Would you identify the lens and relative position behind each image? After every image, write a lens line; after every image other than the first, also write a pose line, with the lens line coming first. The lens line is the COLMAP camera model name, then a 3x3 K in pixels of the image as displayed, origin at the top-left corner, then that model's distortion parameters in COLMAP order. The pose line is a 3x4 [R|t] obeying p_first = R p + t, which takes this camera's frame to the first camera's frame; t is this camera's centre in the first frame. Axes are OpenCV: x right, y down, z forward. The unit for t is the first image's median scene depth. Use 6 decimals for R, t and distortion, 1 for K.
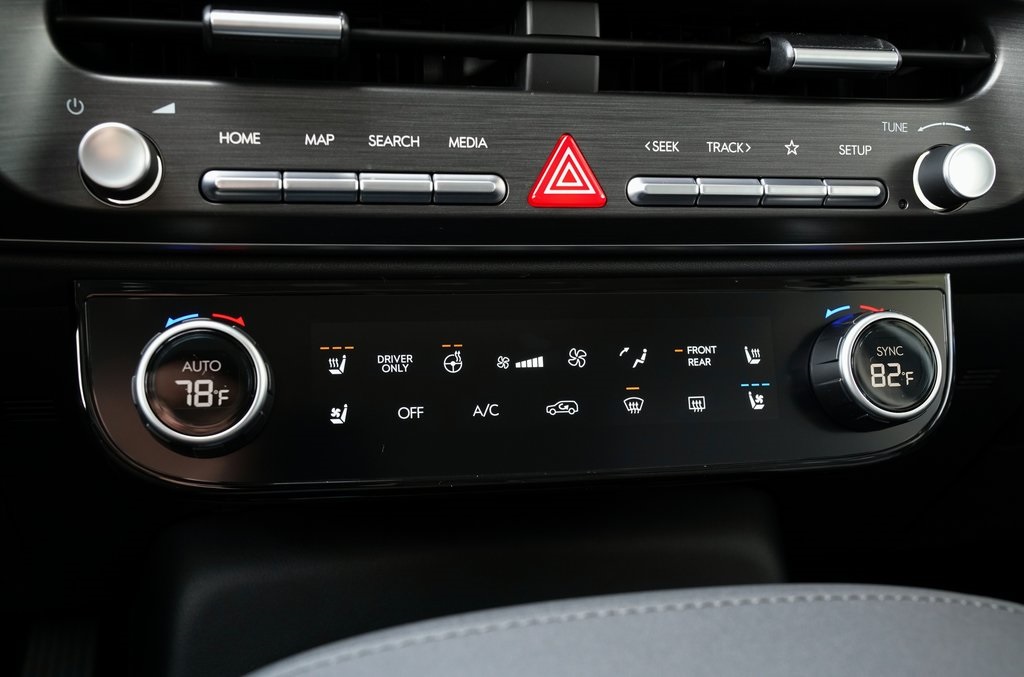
lens RADIAL K [[1085.2, 0, 512.0], [0, 1085.2, 338.5], [0, 0, 1]] dist [0.005086, 0.001582]
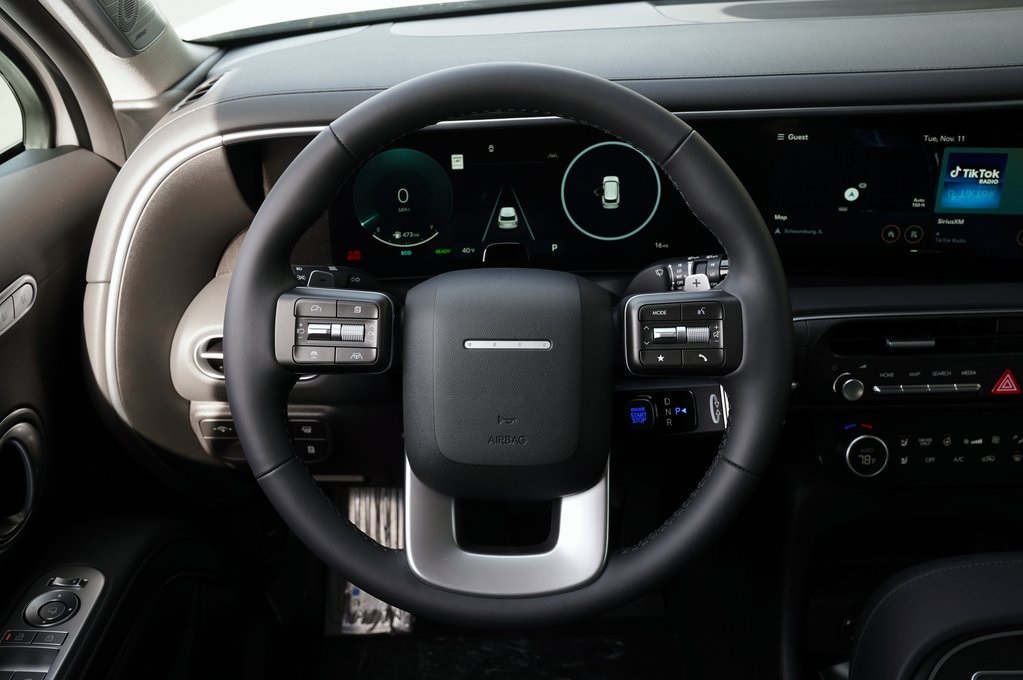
lens RADIAL K [[898.1, 0, 511.5], [0, 898.1, 340.0], [0, 0, 1]] dist [-0.006793, 0.013272]
pose [[0.975529, 0.041429, -0.215933, -0.650130], [0.008139, 0.974611, 0.223758, -0.743131], [0.219721, -0.220040, 0.950424, -1.313549]]
